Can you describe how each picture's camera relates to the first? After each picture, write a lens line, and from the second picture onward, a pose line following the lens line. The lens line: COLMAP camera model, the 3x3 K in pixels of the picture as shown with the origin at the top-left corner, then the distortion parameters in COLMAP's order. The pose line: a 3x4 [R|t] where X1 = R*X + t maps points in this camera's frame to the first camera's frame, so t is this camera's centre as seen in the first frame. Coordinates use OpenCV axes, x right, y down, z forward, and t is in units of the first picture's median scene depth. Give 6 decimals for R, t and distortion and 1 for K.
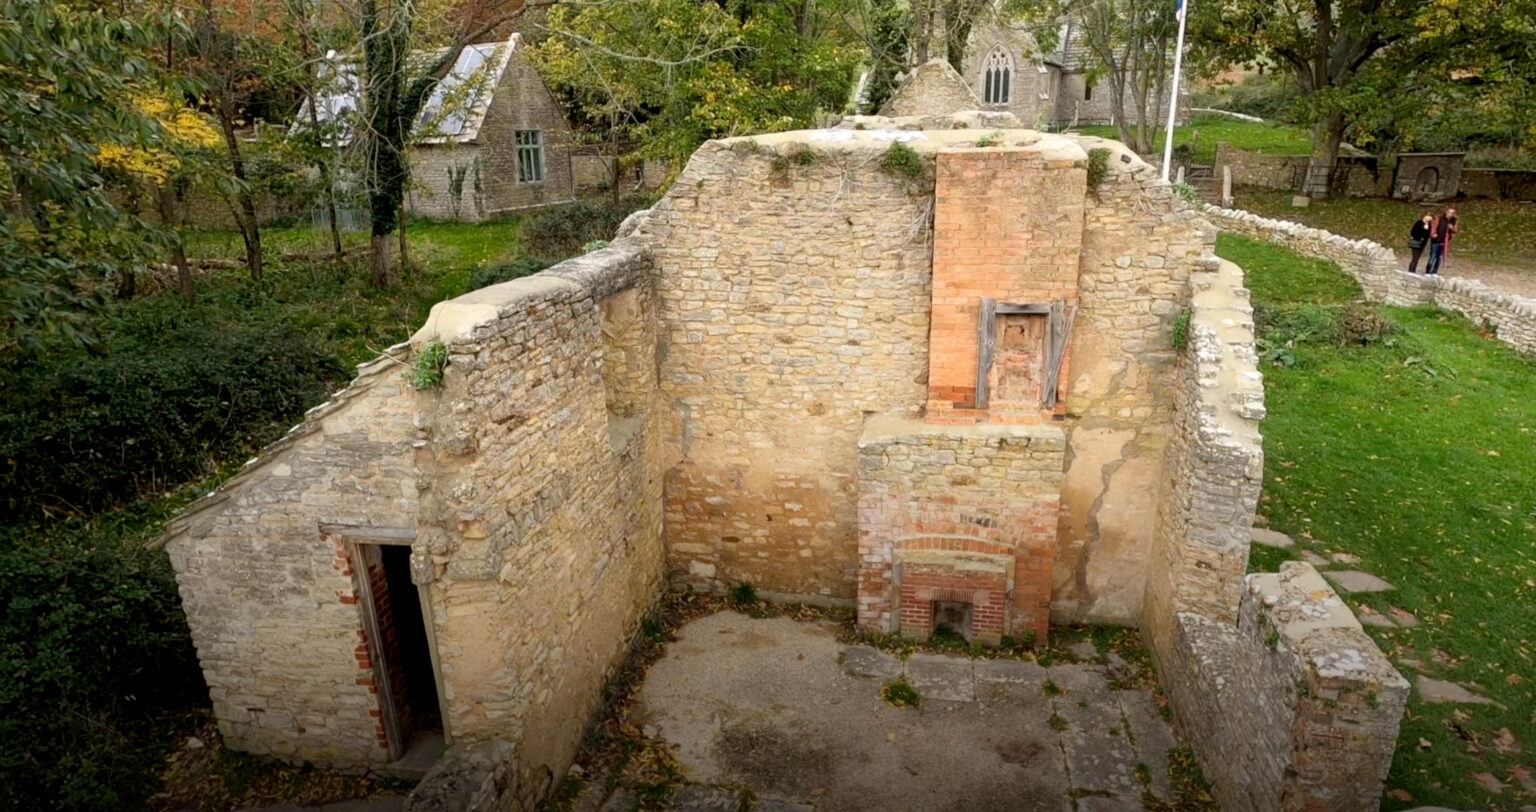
lens RADIAL K [[766.9, 0, 767.8], [0, 766.9, 410.0], [0, 0, 1]] dist [-0.003209, -0.000254]
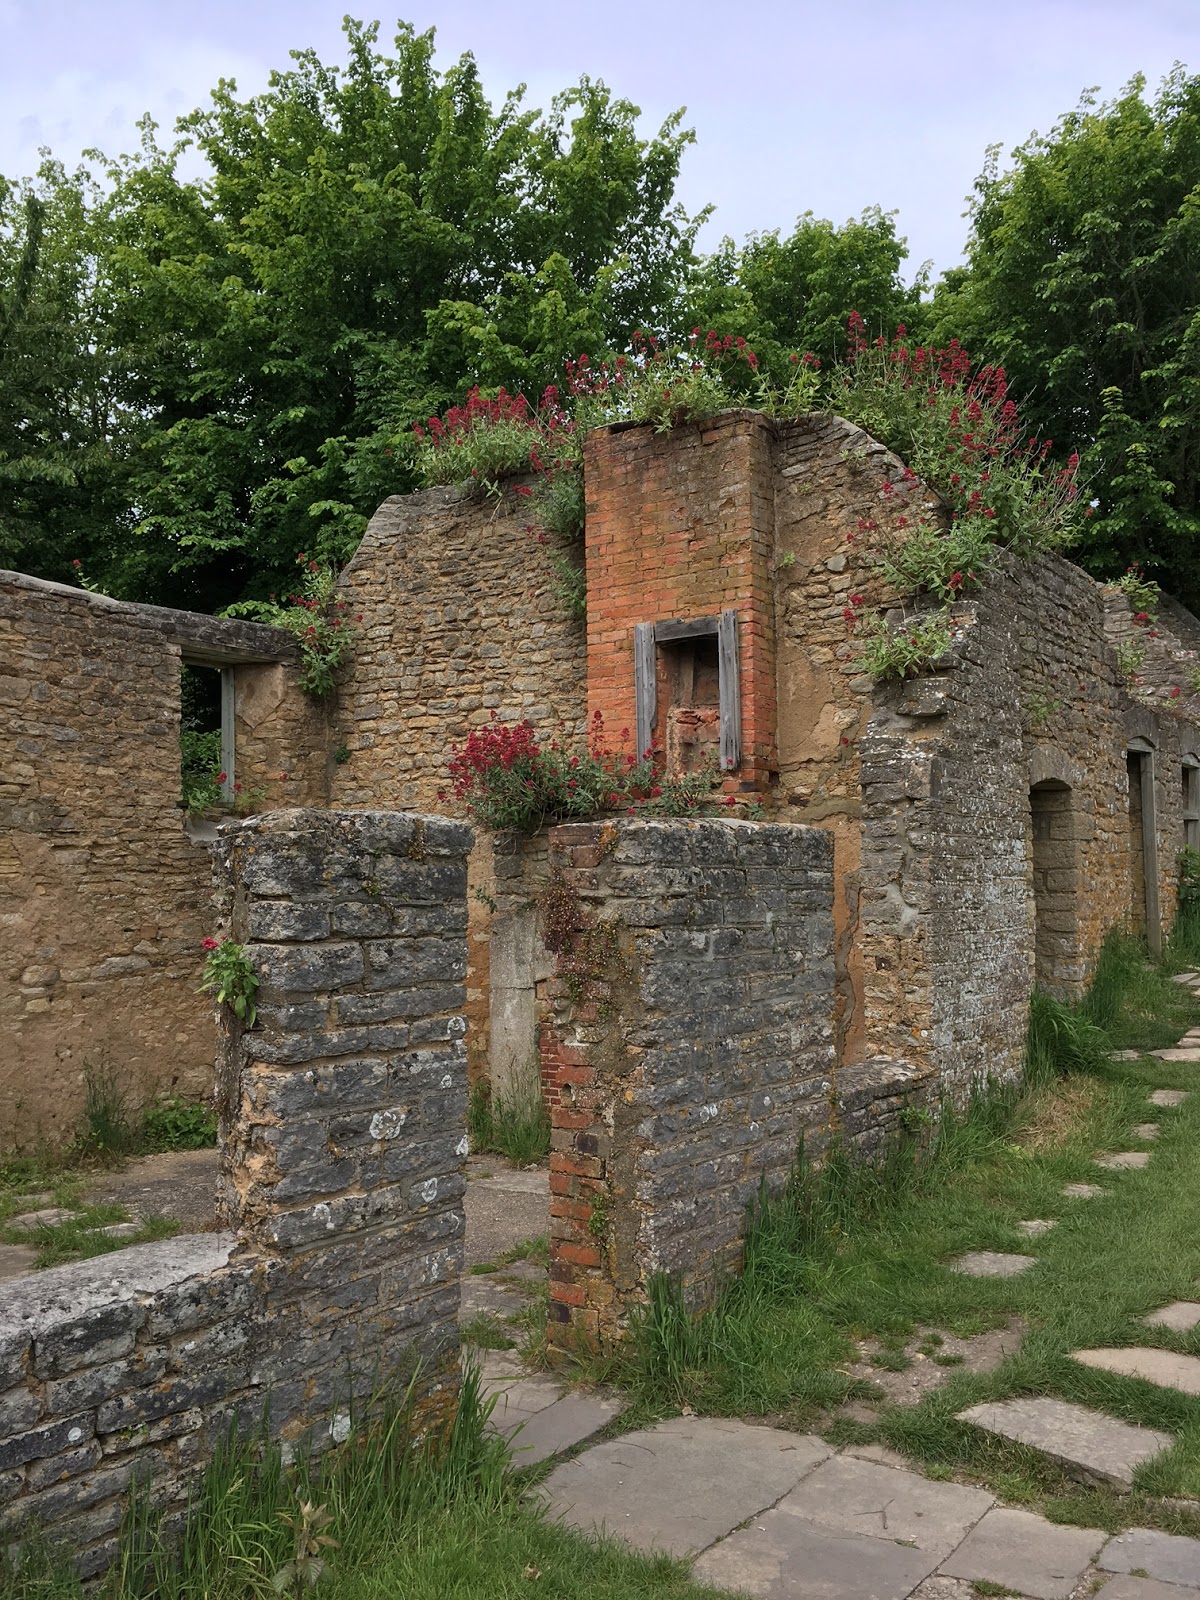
lens RADIAL K [[1142.7, 0, 601.3], [0, 1142.7, 799.4], [0, 0, 1]] dist [0.003162, 0.000255]
pose [[0.941346, -0.011593, -0.337244, 0.546718], [-0.098692, 0.946252, -0.308006, 0.311257], [0.322688, 0.323224, 0.889606, 0.073647]]
